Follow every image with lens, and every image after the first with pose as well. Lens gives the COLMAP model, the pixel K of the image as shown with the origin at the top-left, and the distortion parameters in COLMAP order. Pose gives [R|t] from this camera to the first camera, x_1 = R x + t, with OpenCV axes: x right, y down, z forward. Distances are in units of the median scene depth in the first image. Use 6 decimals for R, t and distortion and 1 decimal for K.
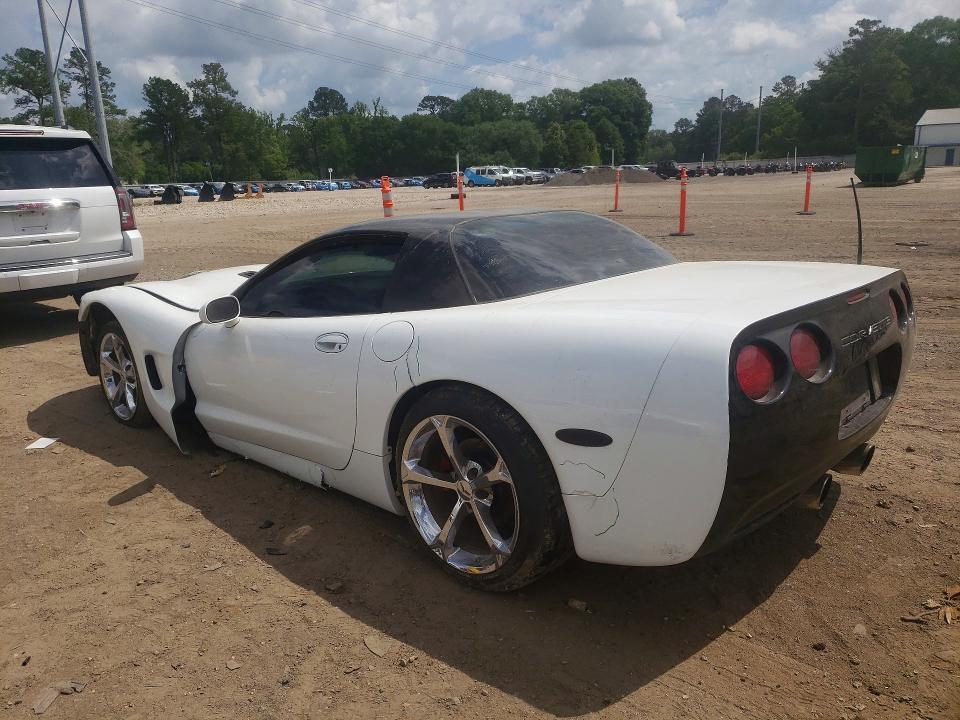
lens RADIAL K [[721.8, 0, 475.2], [0, 721.8, 360.1], [0, 0, 1]] dist [0.005680, 0.010064]
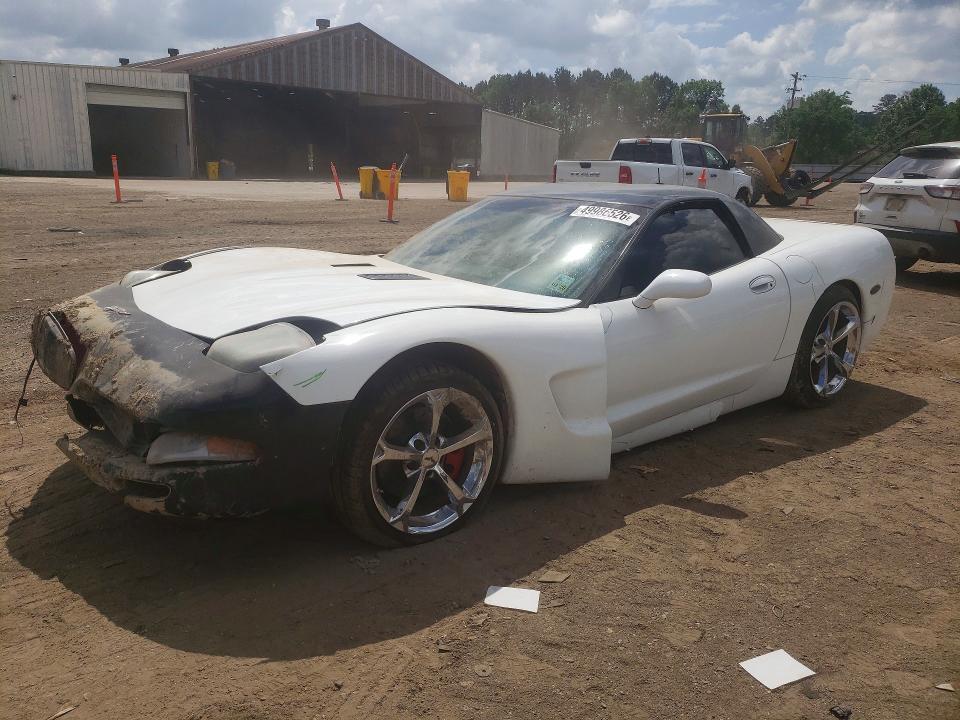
lens RADIAL K [[721.8, 0, 475.2], [0, 721.8, 360.1], [0, 0, 1]] dist [0.005680, 0.010064]
pose [[0.206248, -0.277282, 0.938390, -1.333302], [0.183210, 0.952992, 0.241329, -0.257405], [-0.961195, 0.122149, 0.247354, 1.055885]]
